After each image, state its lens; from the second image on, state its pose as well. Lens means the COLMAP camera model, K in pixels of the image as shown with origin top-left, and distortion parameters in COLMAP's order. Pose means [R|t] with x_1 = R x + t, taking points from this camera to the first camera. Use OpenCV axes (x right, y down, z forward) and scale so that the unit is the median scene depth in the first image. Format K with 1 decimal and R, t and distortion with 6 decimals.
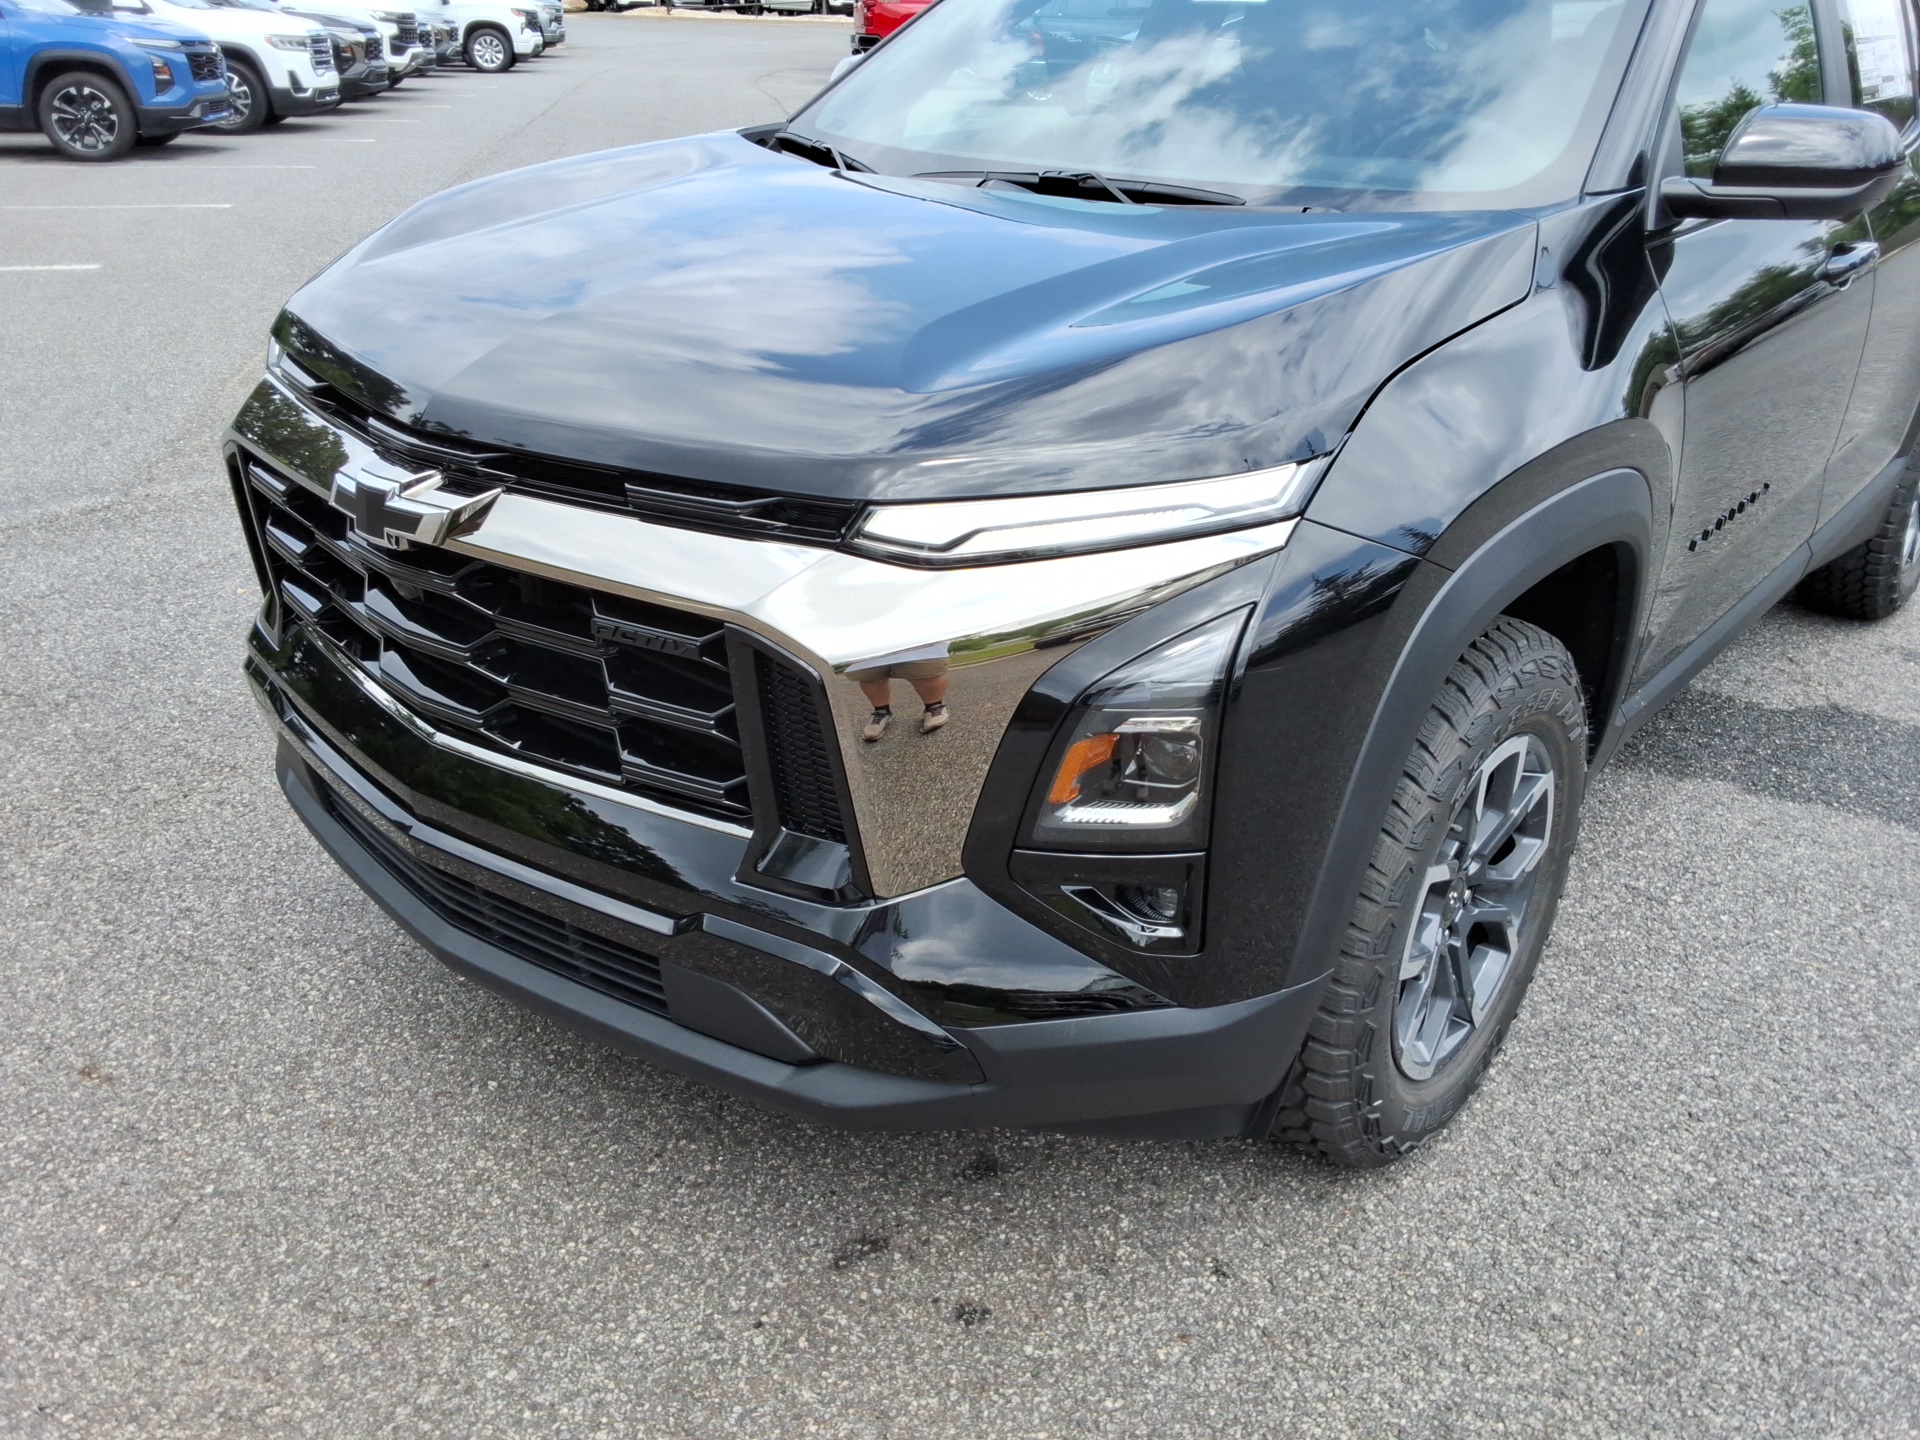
lens RADIAL K [[1531.3, 0, 982.4], [0, 1531.3, 722.8], [0, 0, 1]] dist [0.112894, -0.175479]
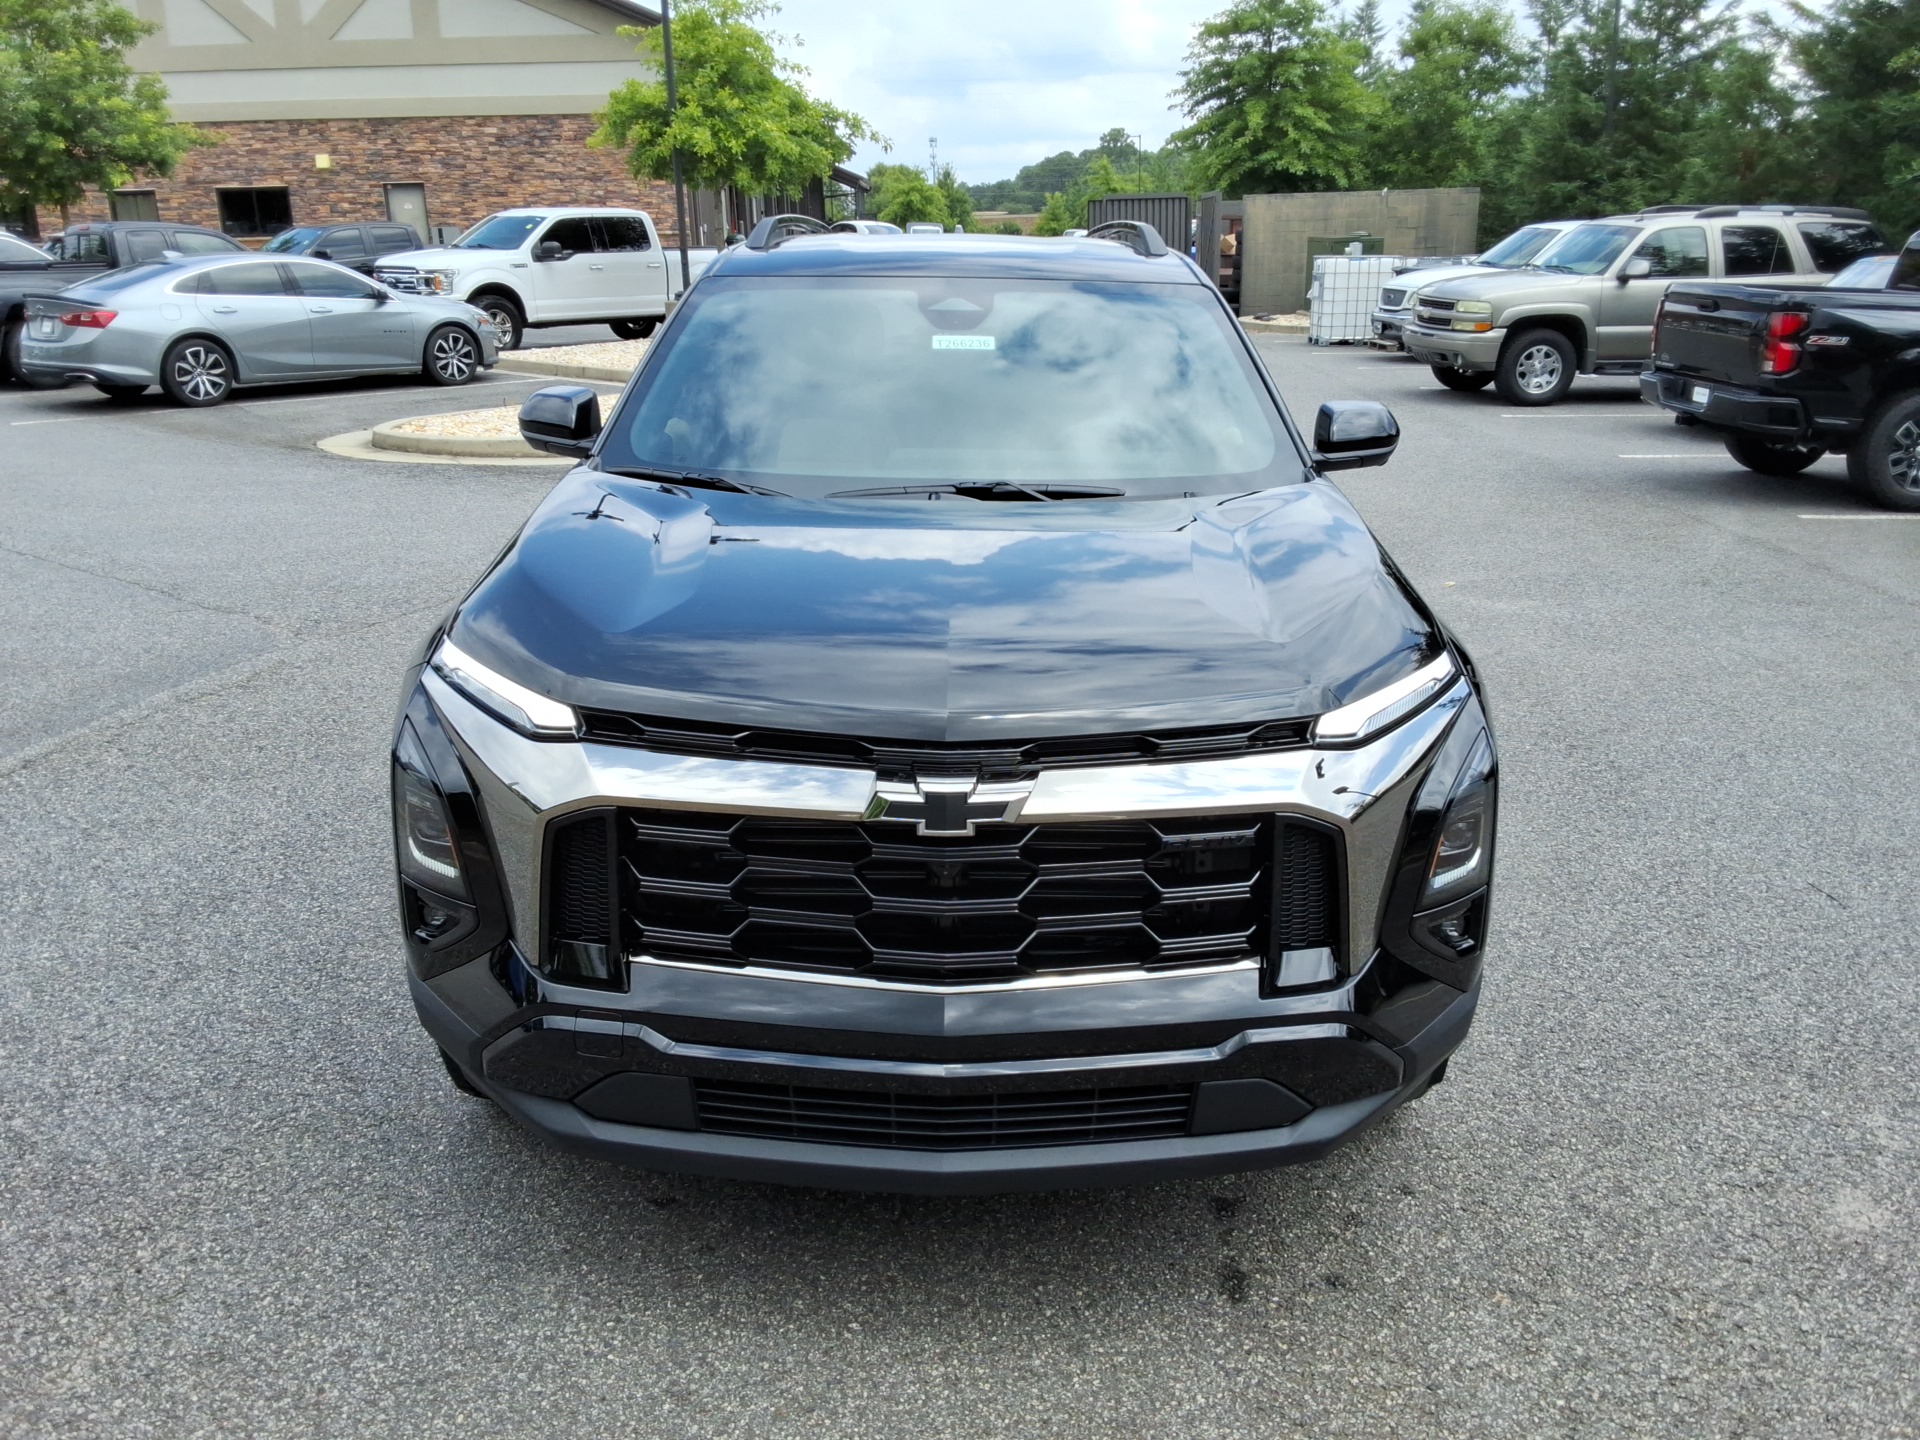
lens RADIAL K [[1531.3, 0, 982.4], [0, 1531.3, 722.8], [0, 0, 1]] dist [0.112894, -0.175479]
pose [[0.764842, -0.199552, 0.612532, -1.035304], [0.277295, 0.960203, -0.033430, -0.144554], [-0.581484, 0.195421, 0.789739, -0.012169]]
